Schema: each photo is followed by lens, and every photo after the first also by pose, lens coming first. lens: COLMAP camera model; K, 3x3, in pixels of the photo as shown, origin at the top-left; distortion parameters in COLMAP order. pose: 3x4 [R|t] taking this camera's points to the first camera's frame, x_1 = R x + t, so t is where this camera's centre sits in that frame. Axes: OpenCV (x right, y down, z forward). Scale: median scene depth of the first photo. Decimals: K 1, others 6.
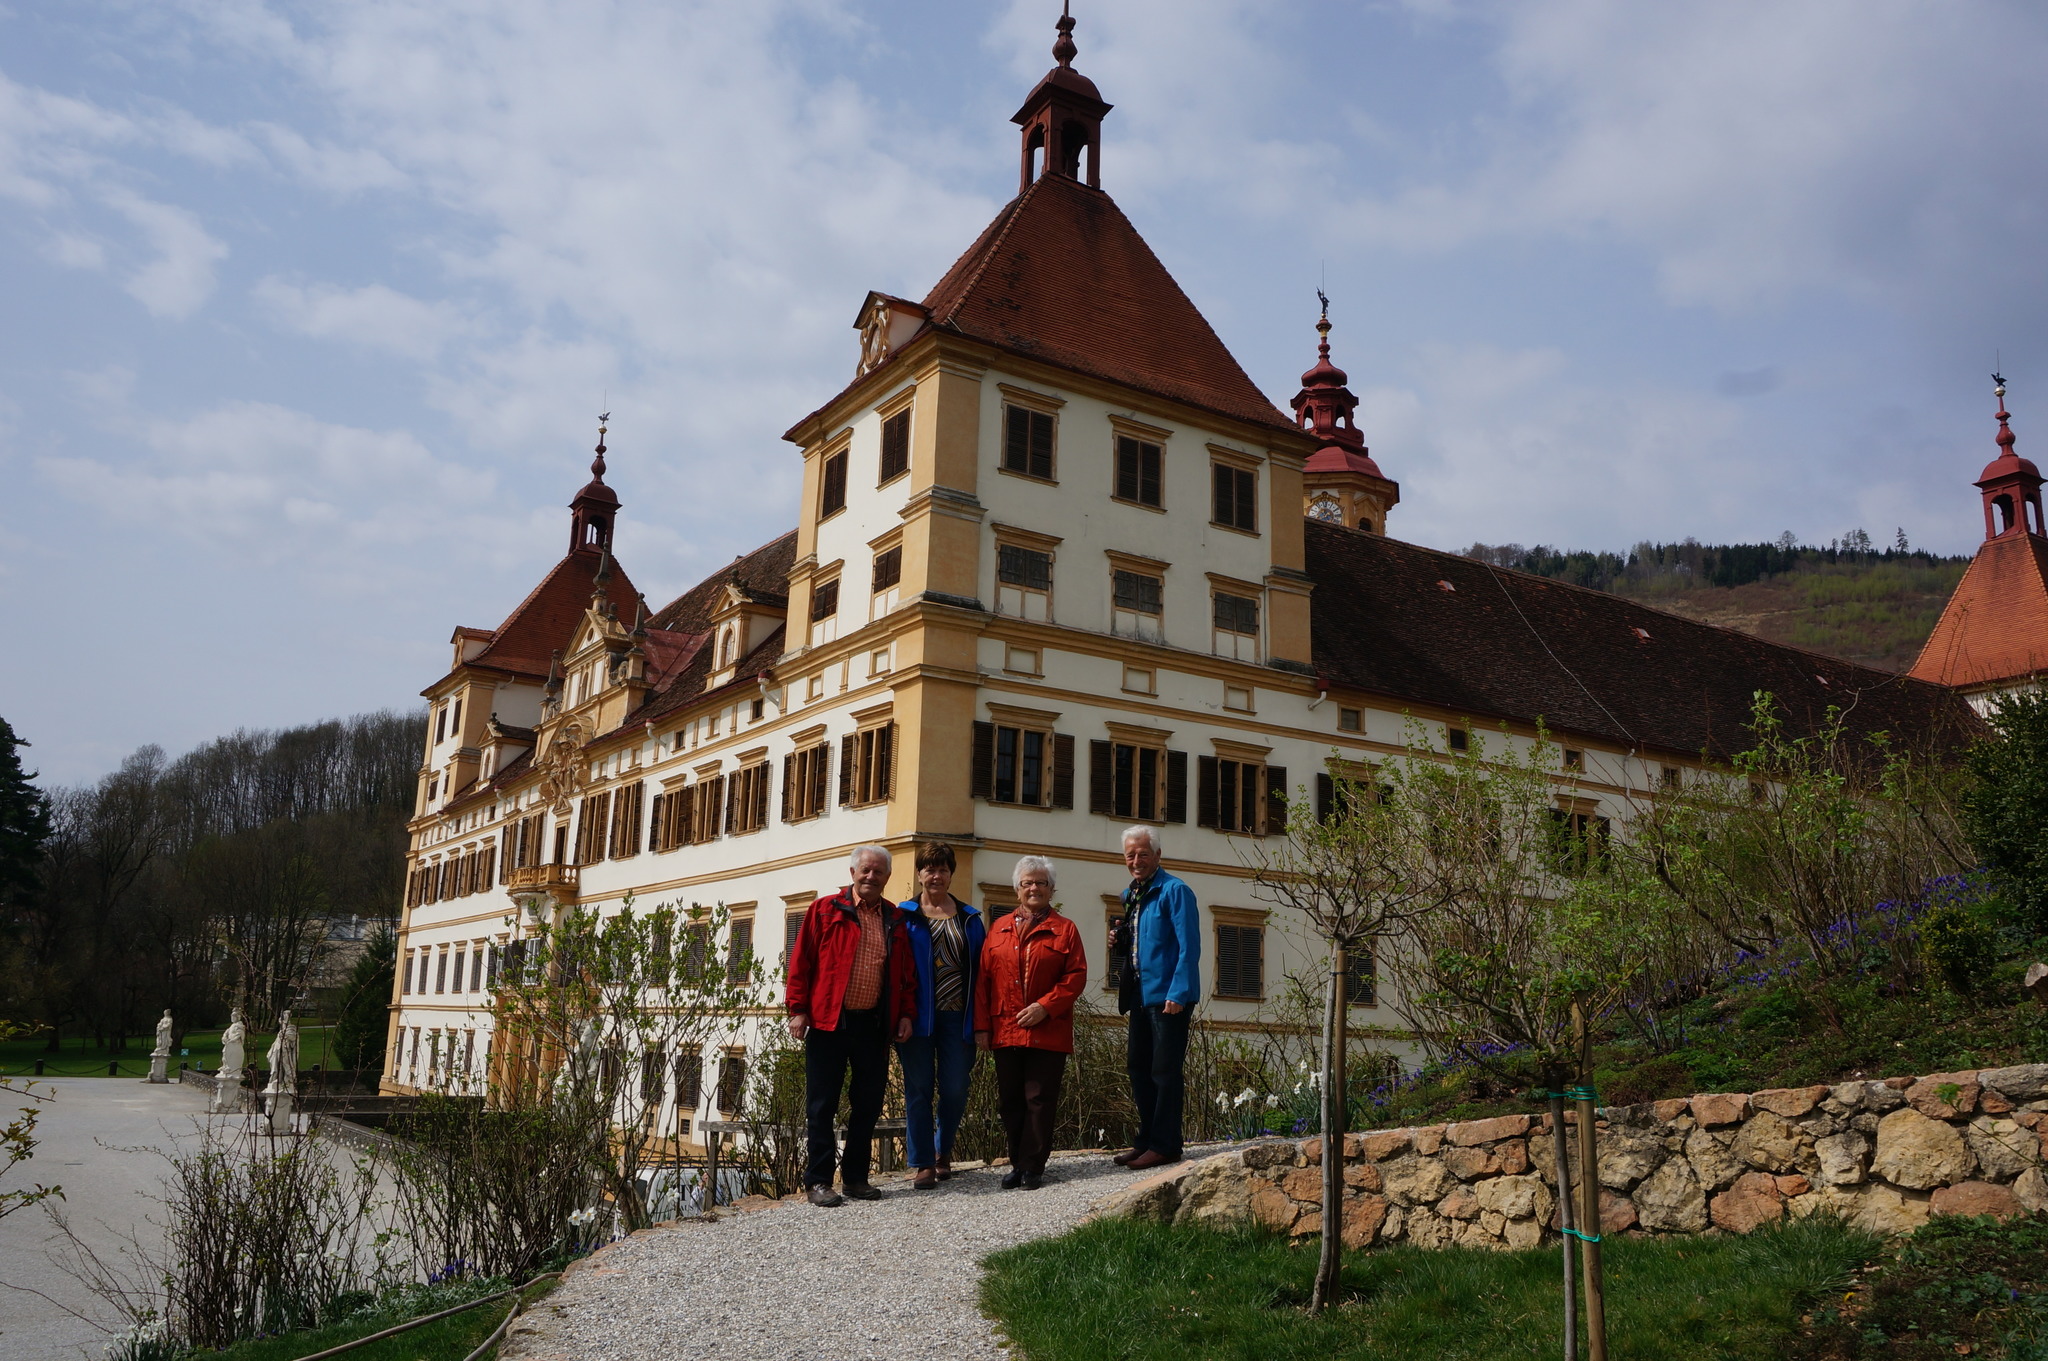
lens RADIAL K [[1605.9, 0, 1024.0], [0, 1605.9, 680.5], [0, 0, 1]] dist [-0.063848, 0.001285]
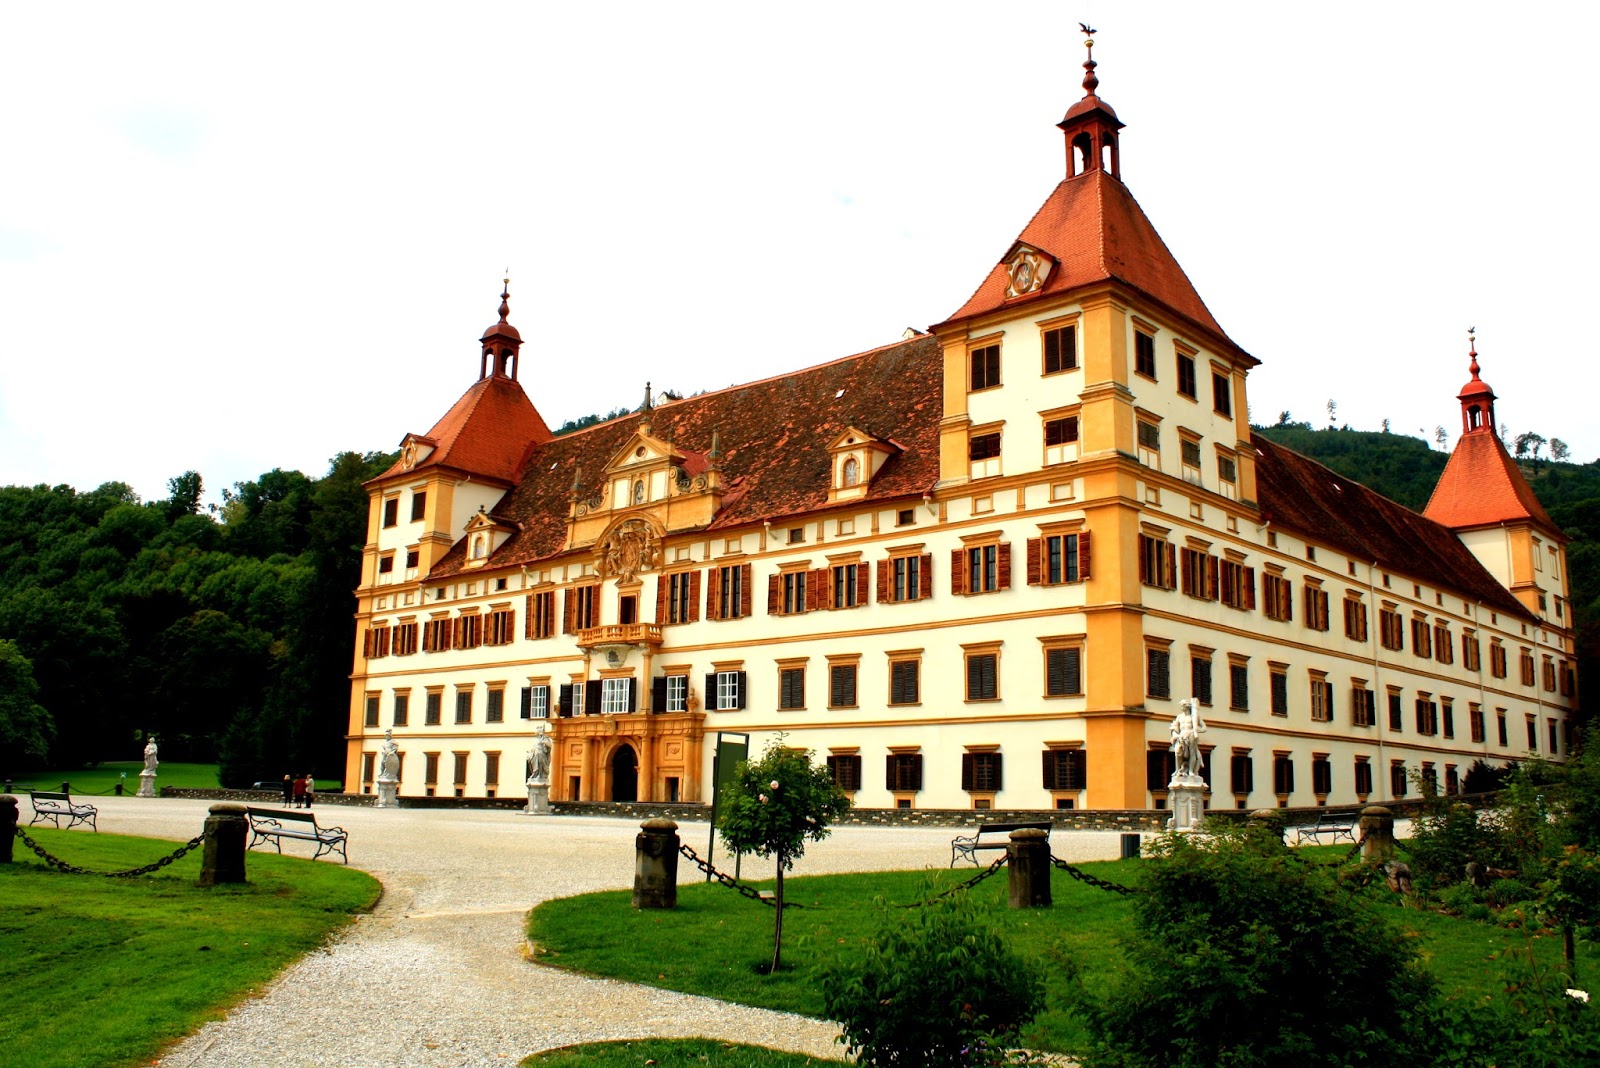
lens RADIAL K [[1367.9, 0, 800.0], [0, 1367.9, 534.0], [0, 0, 1]] dist [-0.151881, 0.005174]
pose [[0.970184, 0.036449, 0.239614, -0.583837], [-0.044427, 0.998621, 0.027975, 0.003110], [-0.238264, -0.037786, 0.970465, -0.184120]]
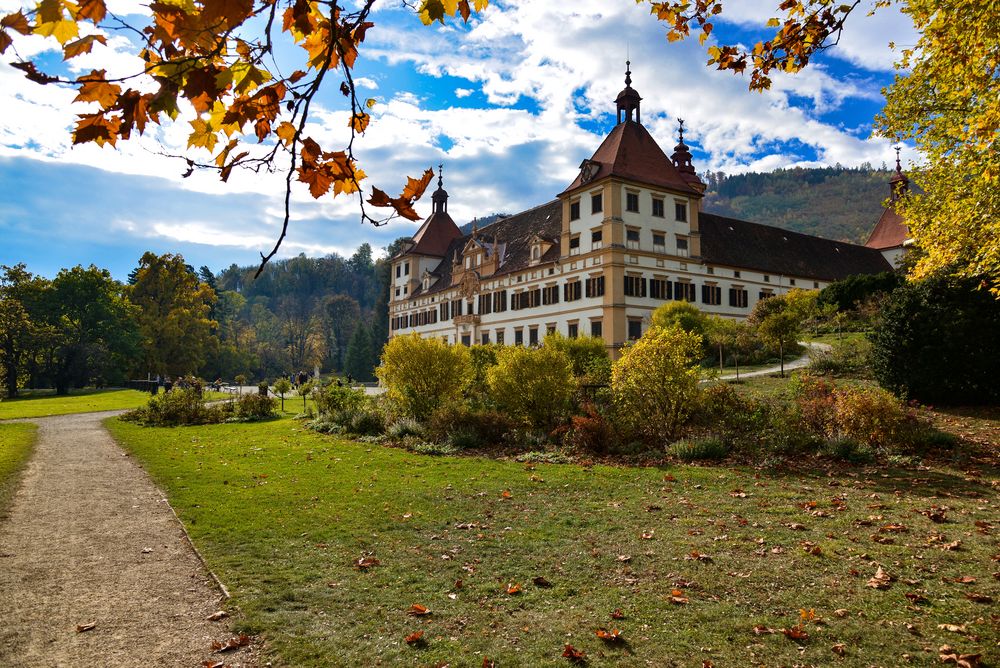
lens RADIAL K [[680.0, 0, 501.5], [0, 680.0, 347.1], [0, 0, 1]] dist [-0.112496, 0.000506]
pose [[0.999435, -0.026860, -0.020227, -0.268712], [0.029891, 0.985226, 0.168632, -0.081706], [0.015399, -0.169141, 0.985472, -0.618187]]
